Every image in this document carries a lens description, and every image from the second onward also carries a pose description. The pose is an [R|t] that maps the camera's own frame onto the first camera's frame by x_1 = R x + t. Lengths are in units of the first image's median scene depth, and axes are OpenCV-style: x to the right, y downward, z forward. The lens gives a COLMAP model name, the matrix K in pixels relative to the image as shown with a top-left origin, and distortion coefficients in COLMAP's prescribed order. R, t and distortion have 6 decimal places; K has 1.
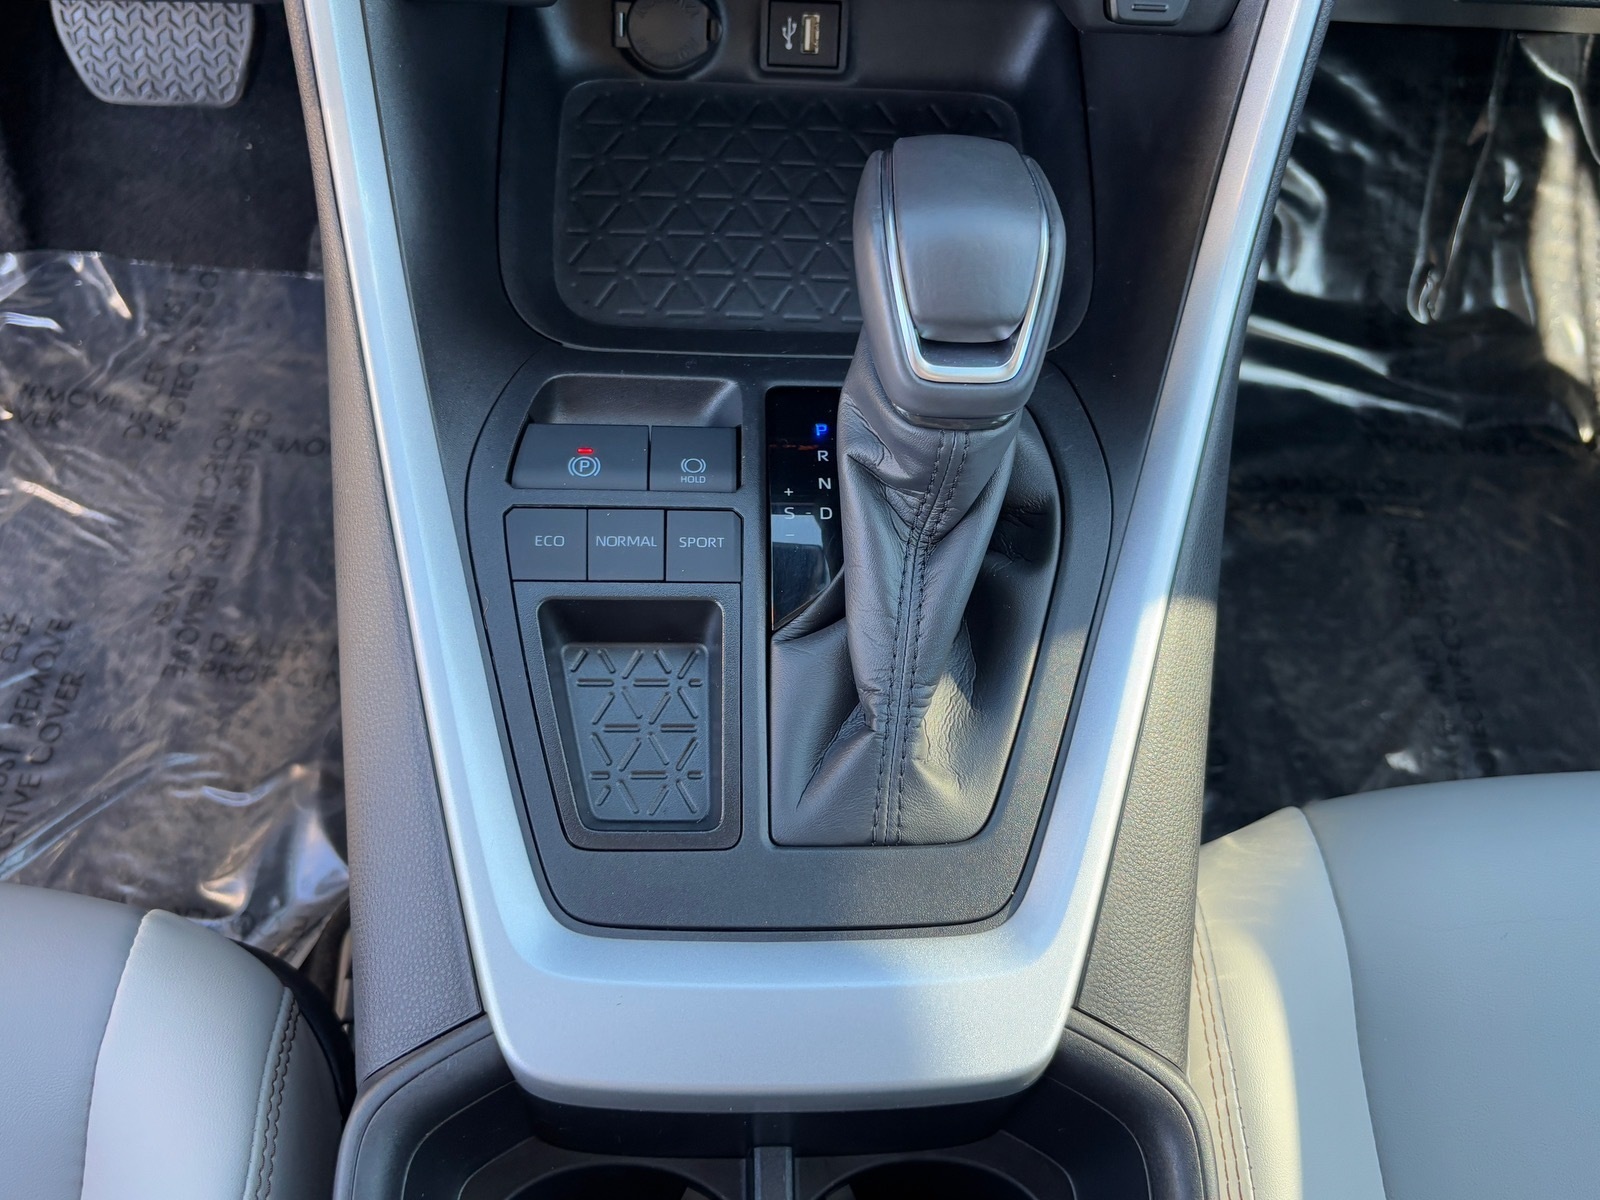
lens RADIAL K [[1423.4, 0, 787.0], [0, 1423.4, 610.8], [0, 0, 1]] dist [-0.004844, 0.022987]
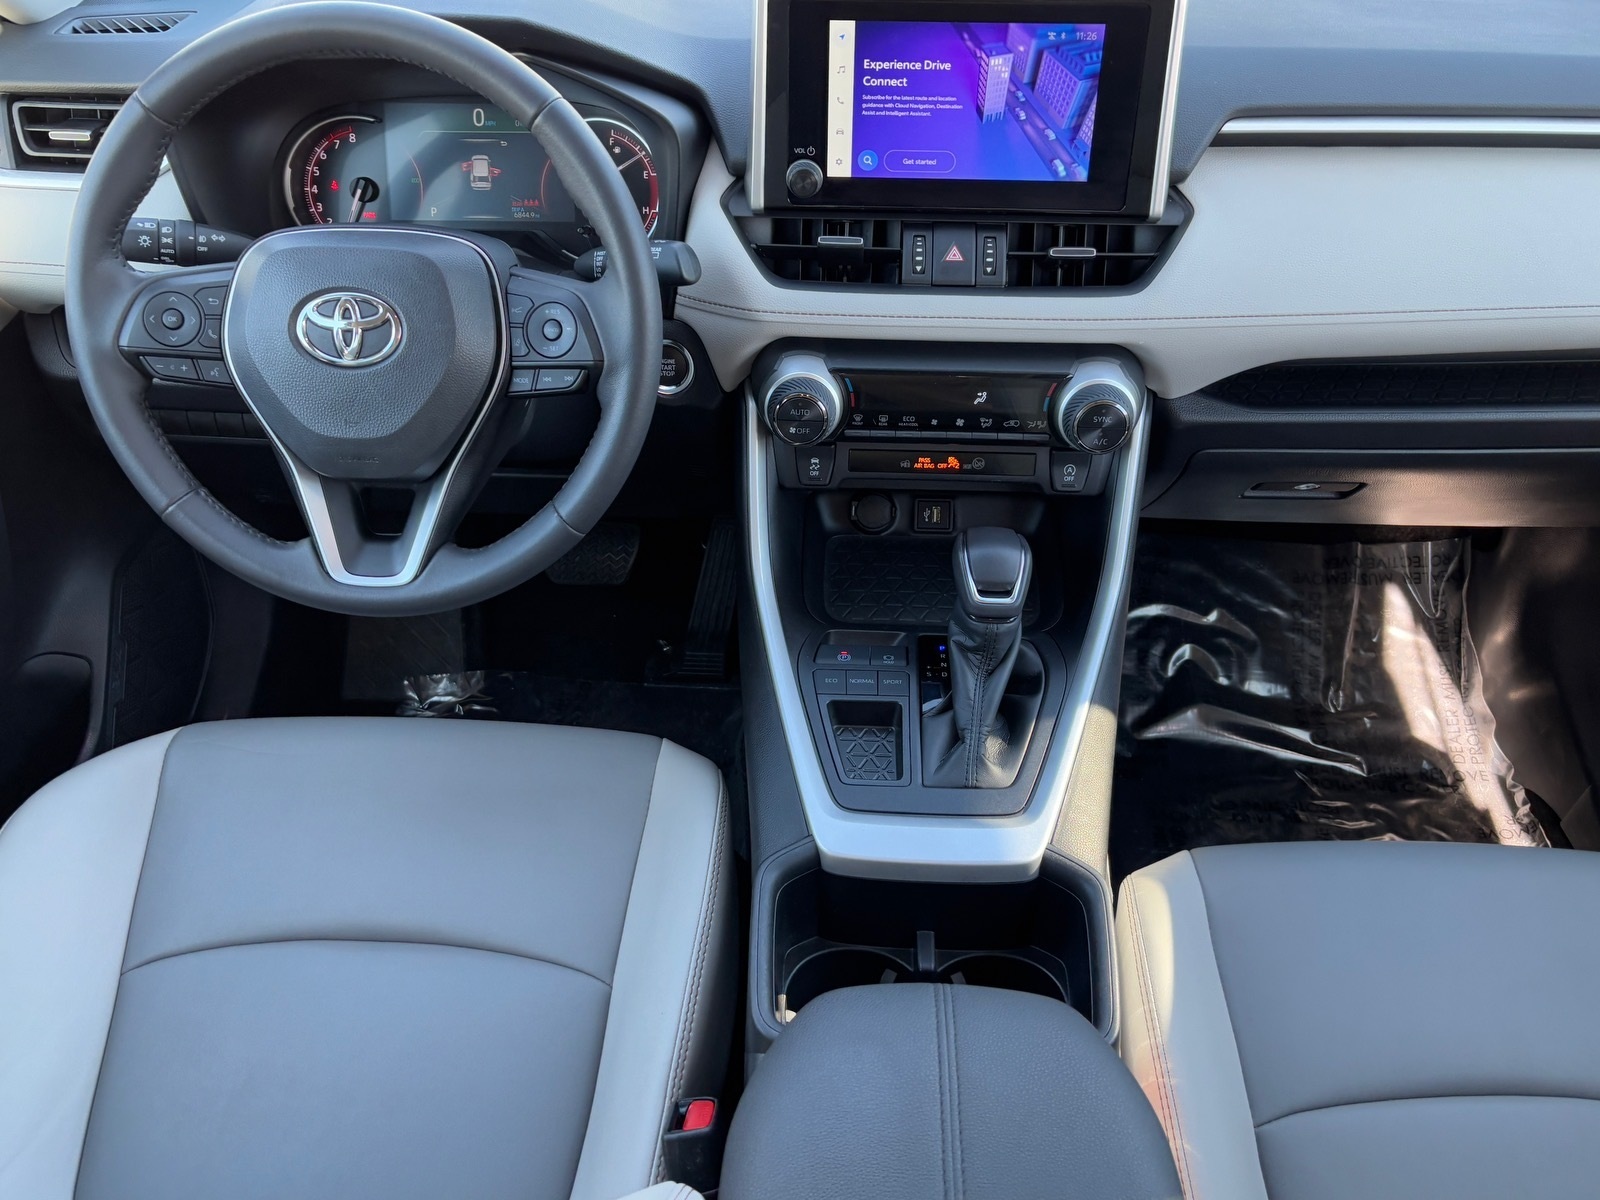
lens RADIAL K [[1364.1, 0, 792.0], [0, 1364.1, 615.5], [0, 0, 1]] dist [0.022585, -0.010609]
pose [[0.995228, -0.008734, -0.097182, -0.003626], [-0.030278, 0.919174, -0.392687, 0.595505], [0.092757, 0.393756, 0.914523, -0.927305]]
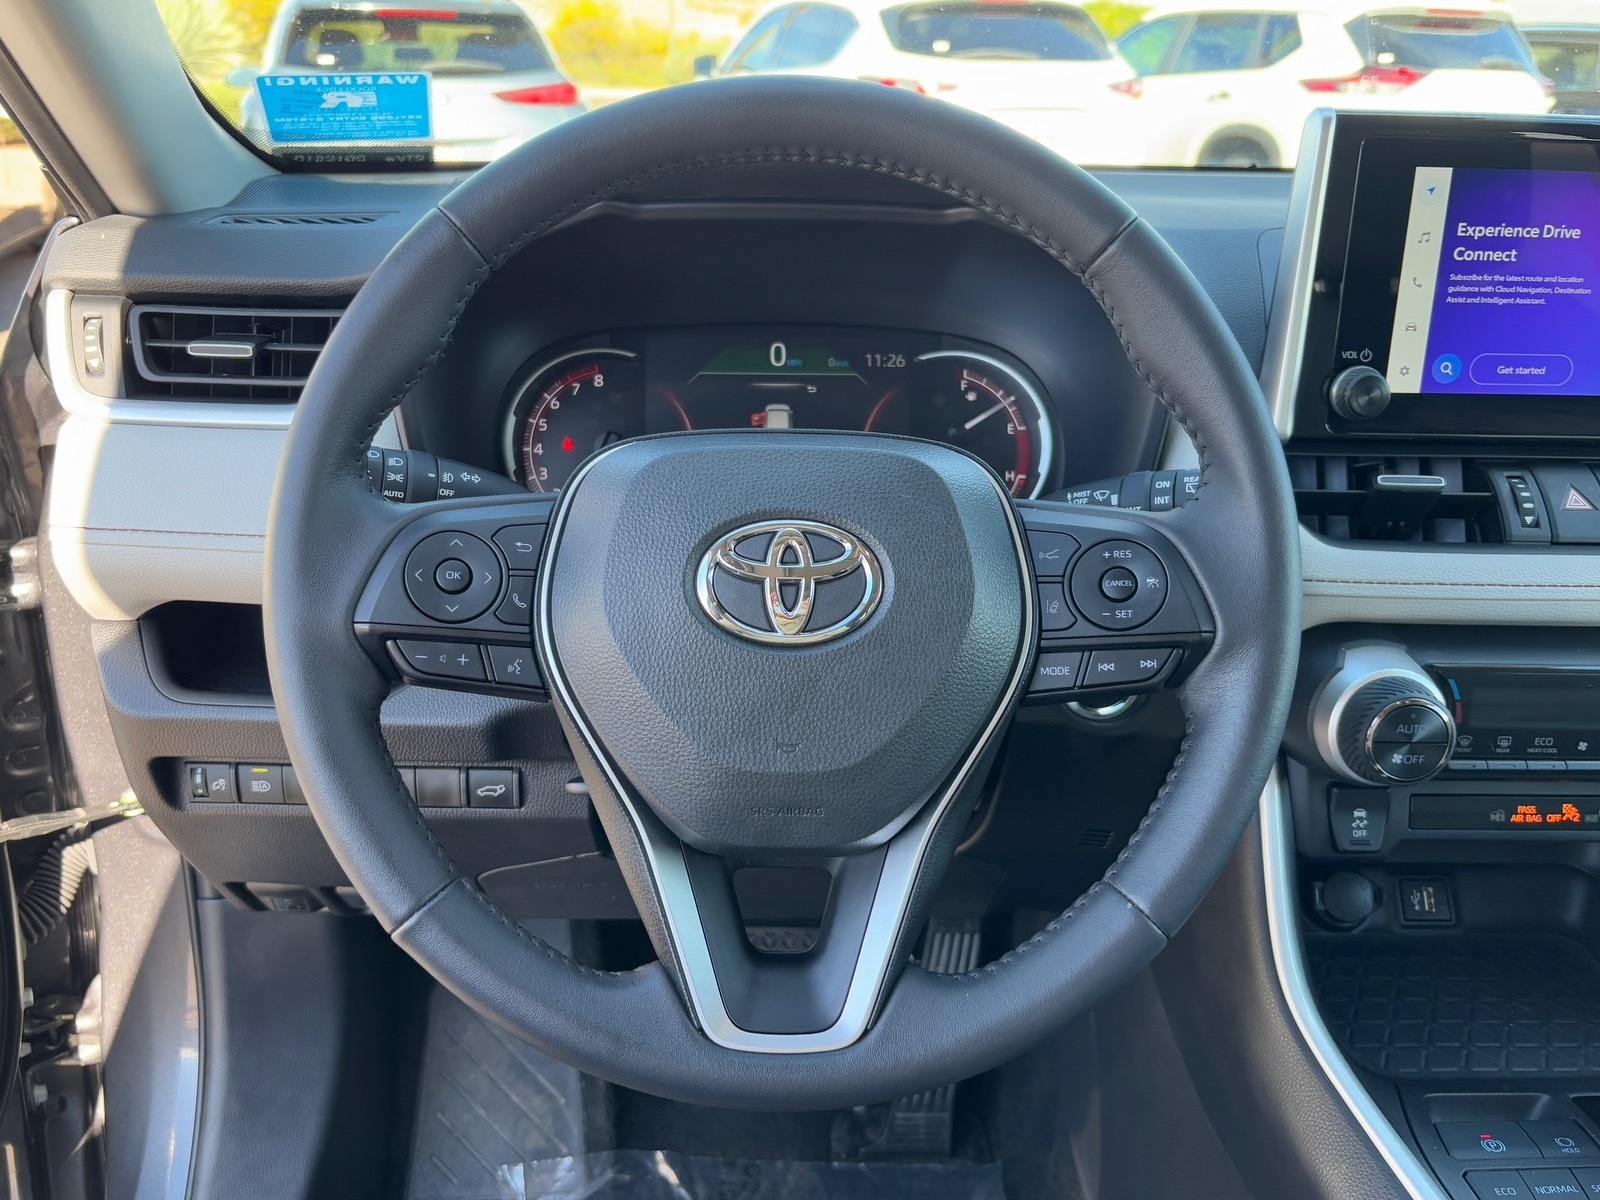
lens RADIAL K [[1356.0, 0, 791.2], [0, 1356.0, 614.9], [0, 0, 1]] dist [0.046204, -0.066895]
pose [[0.998998, -0.044667, -0.002926, -0.653250], [0.032293, 0.764414, -0.643916, 0.280777], [0.030999, 0.643176, 0.765091, -0.333924]]
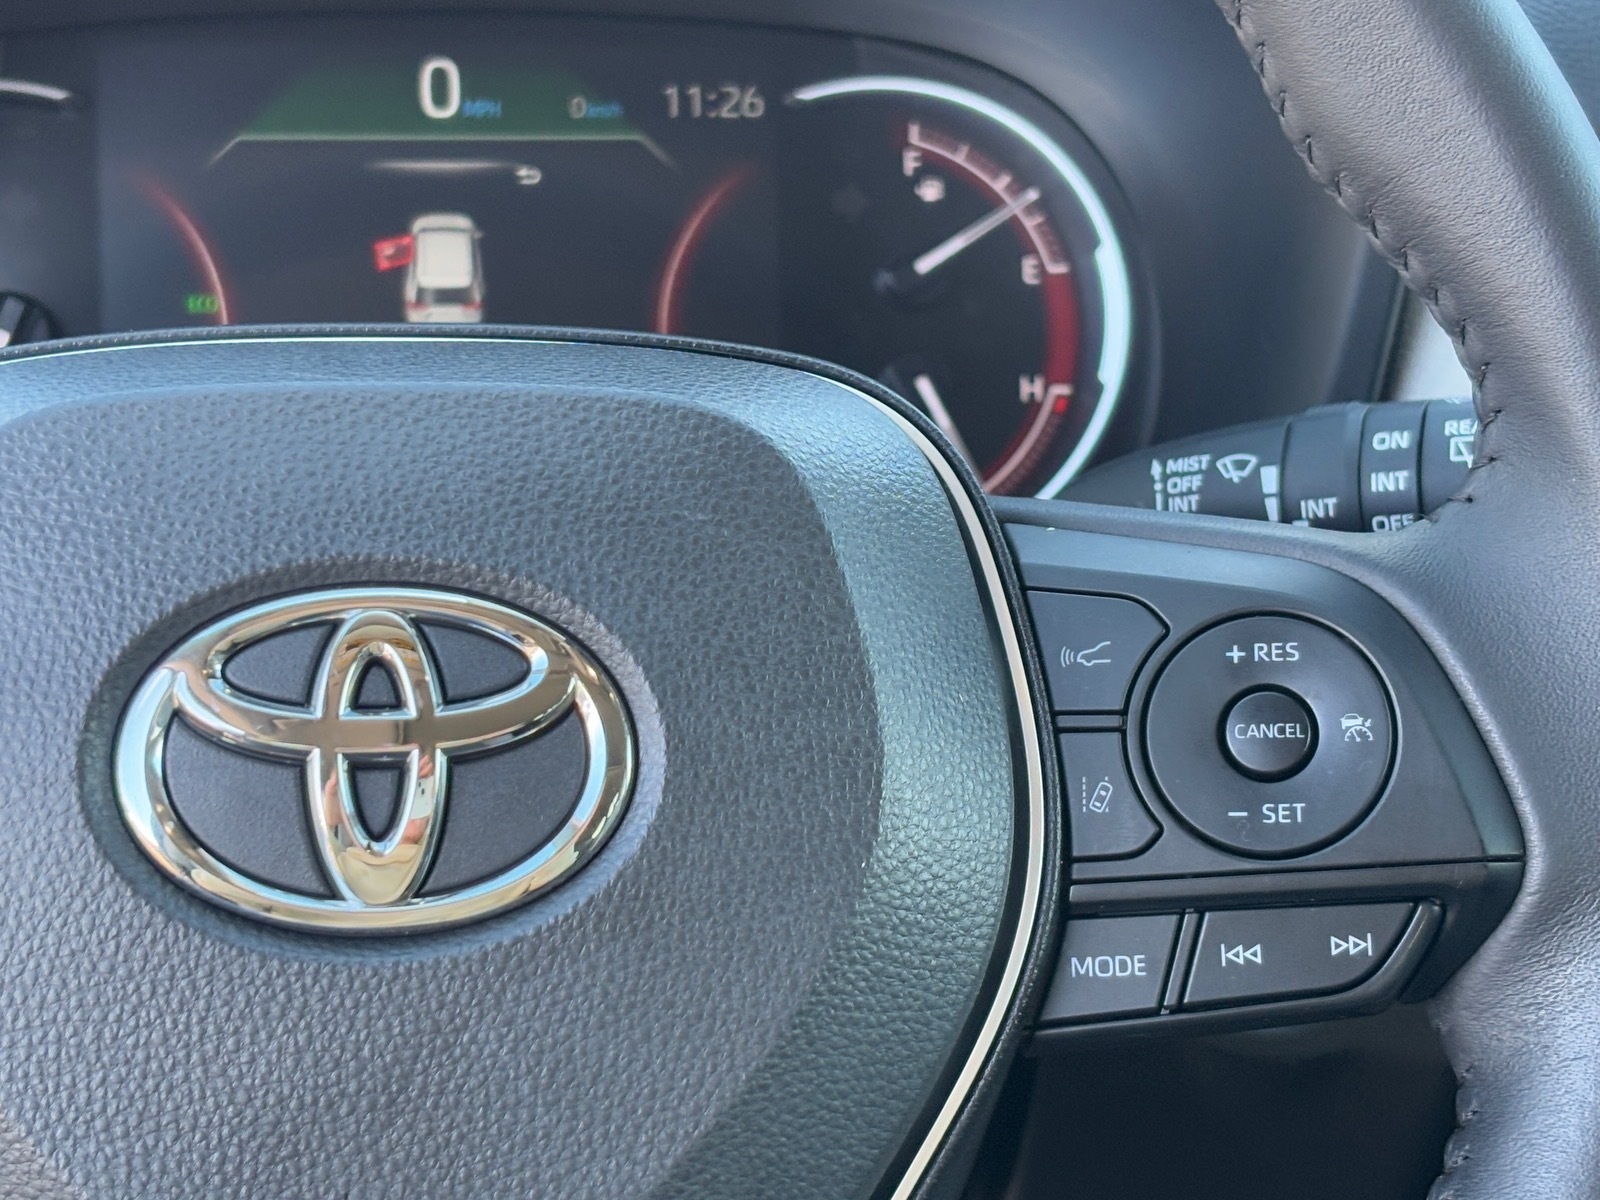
lens RADIAL K [[3105.7, 0, 808.4], [0, 3105.7, 608.6], [0, 0, 1]] dist [0.107146, 0.000000]
pose [[0.996186, -0.066298, 0.056729, -0.593543], [0.087255, 0.760808, -0.643085, 0.155791], [-0.000525, 0.645582, 0.763691, -0.263562]]
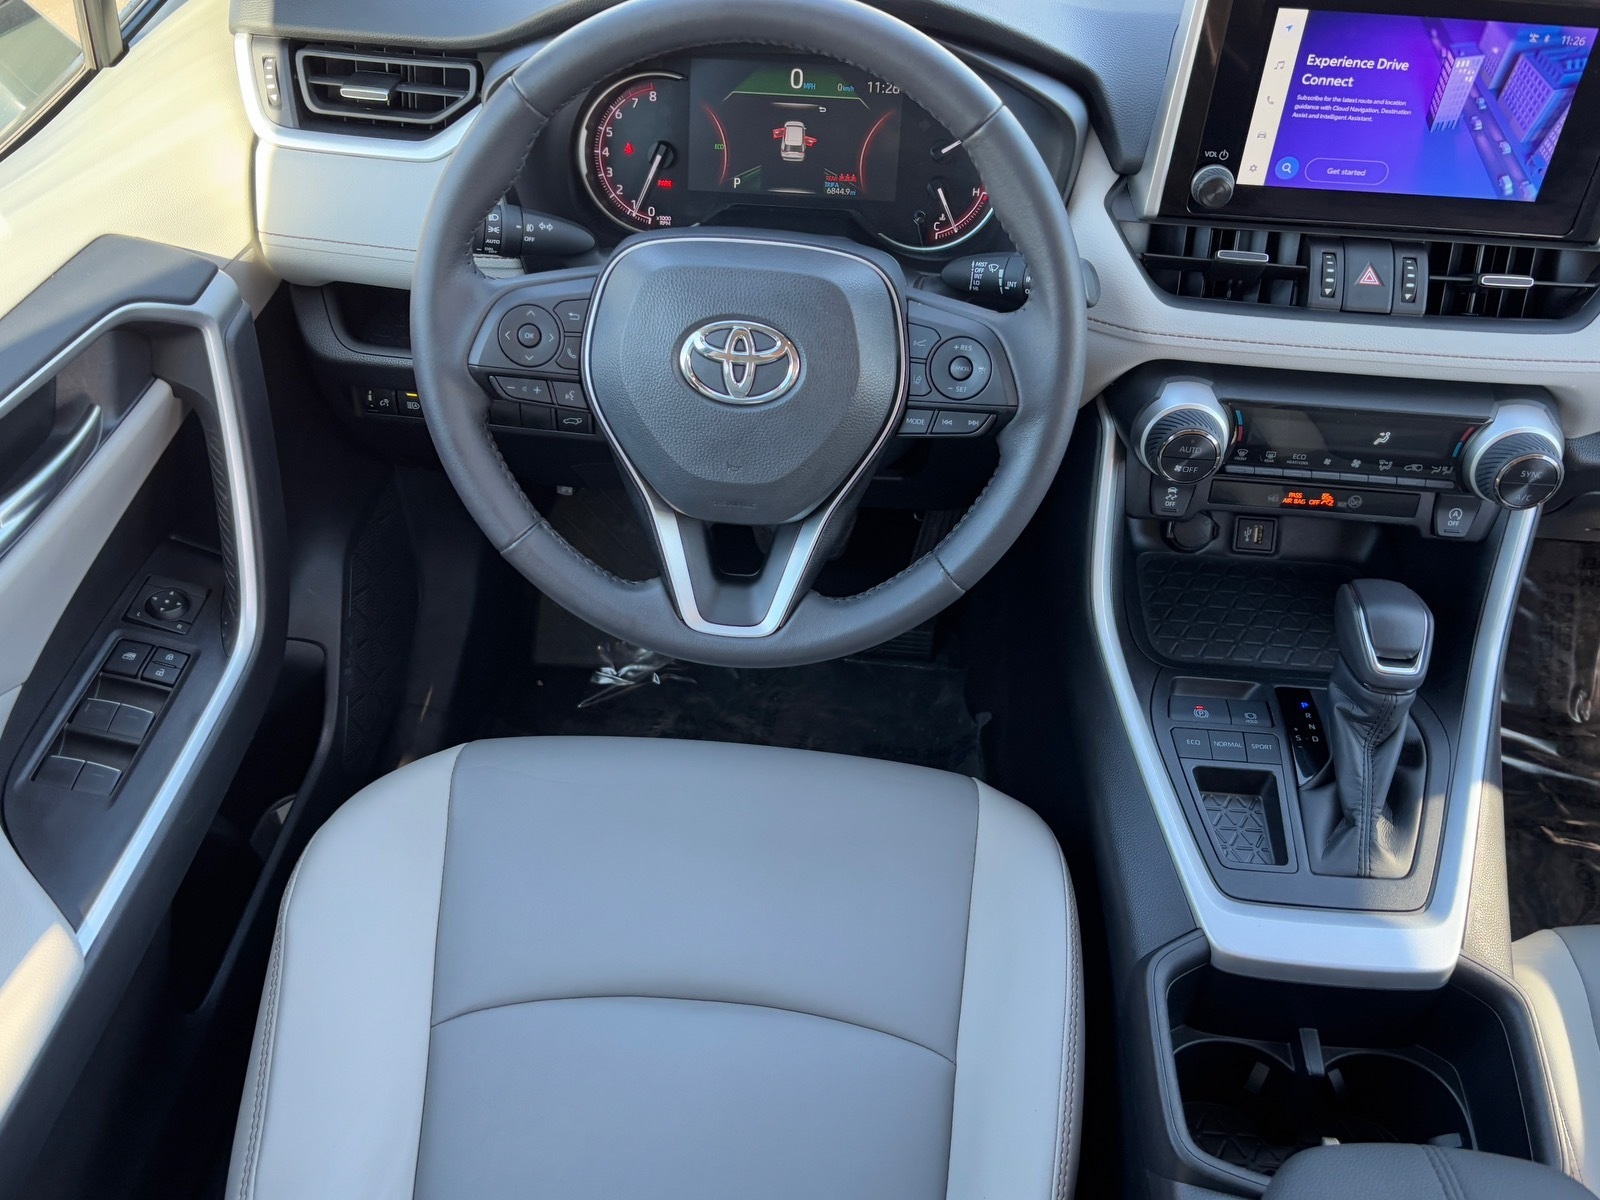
lens RADIAL K [[1364.1, 0, 801.1], [0, 1364.1, 613.6], [0, 0, 1]] dist [0.022585, -0.010609]
pose [[0.994803, 0.040520, -0.093407, -0.455390], [-0.067432, 0.949562, -0.306245, 0.356196], [0.076287, 0.310952, 0.947359, -0.895934]]
